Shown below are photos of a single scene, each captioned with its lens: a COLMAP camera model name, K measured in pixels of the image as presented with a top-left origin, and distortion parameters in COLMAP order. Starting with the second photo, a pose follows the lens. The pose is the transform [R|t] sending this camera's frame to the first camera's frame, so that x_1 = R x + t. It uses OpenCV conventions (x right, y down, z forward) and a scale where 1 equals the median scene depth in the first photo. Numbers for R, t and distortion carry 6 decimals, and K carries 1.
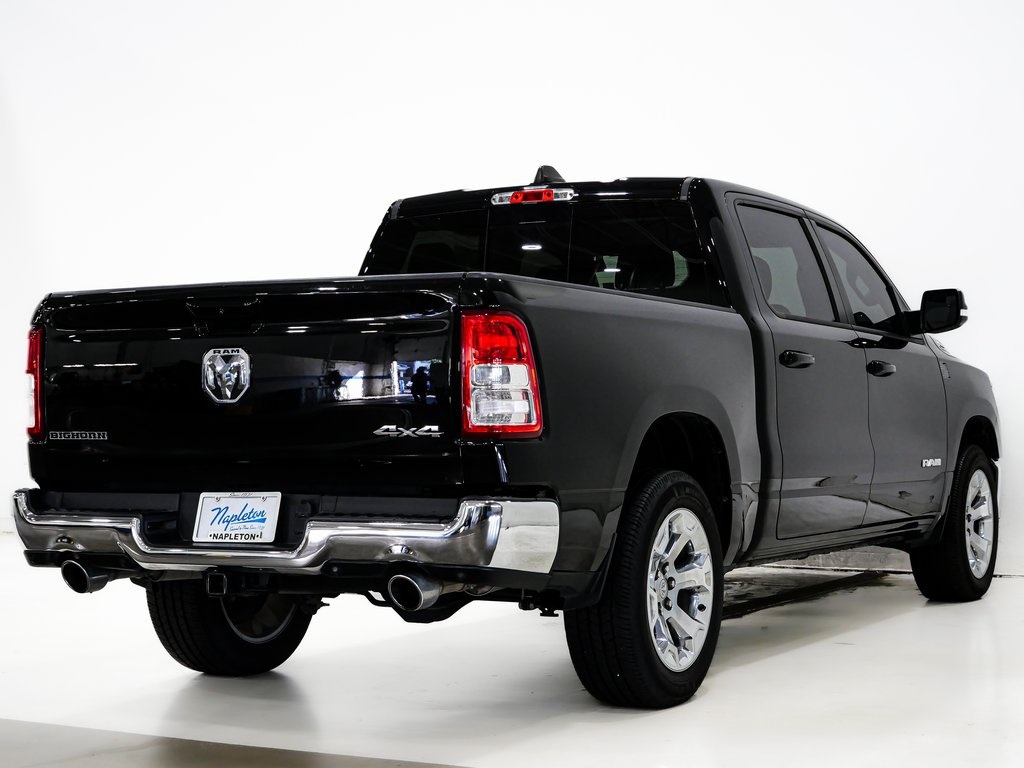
lens RADIAL K [[1911.0, 0, 512.0], [0, 1911.0, 384.0], [0, 0, 1]] dist [-0.059699, -0.184096]
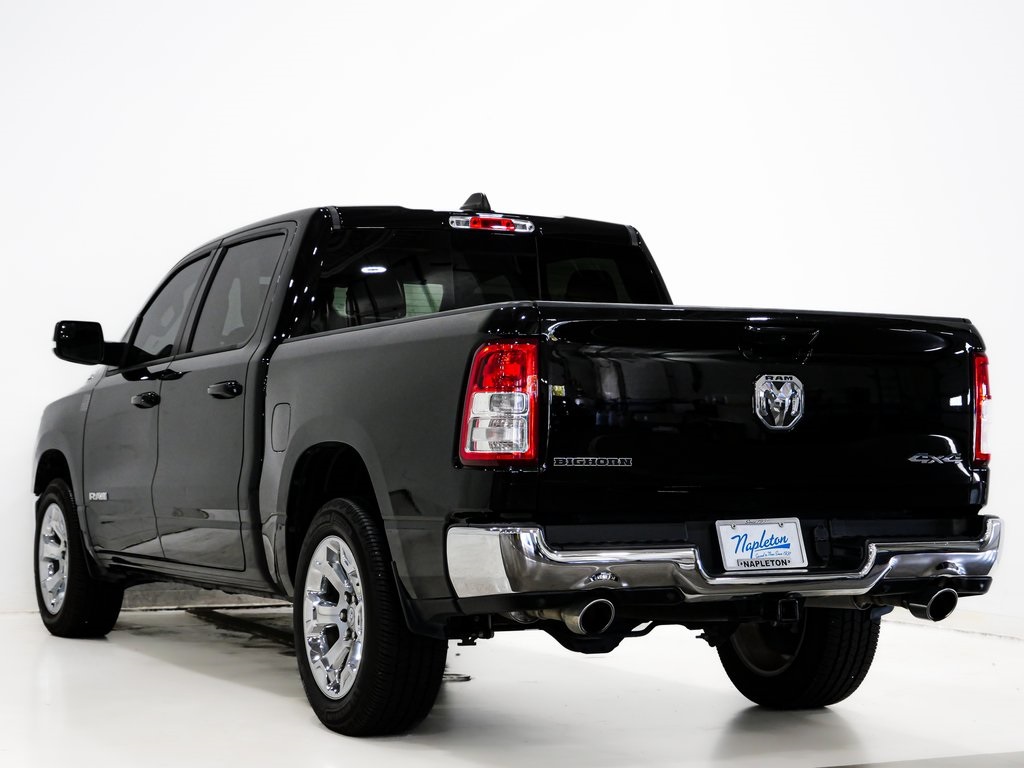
lens RADIAL K [[2065.6, 0, 512.0], [0, 2065.6, 384.0], [0, 0, 1]] dist [-0.045987, 0.109966]
pose [[0.564384, 0.036689, 0.824697, -1.110707], [-0.020966, 0.999327, -0.030109, 0.021411], [-0.825246, -0.000297, 0.564773, 0.497770]]
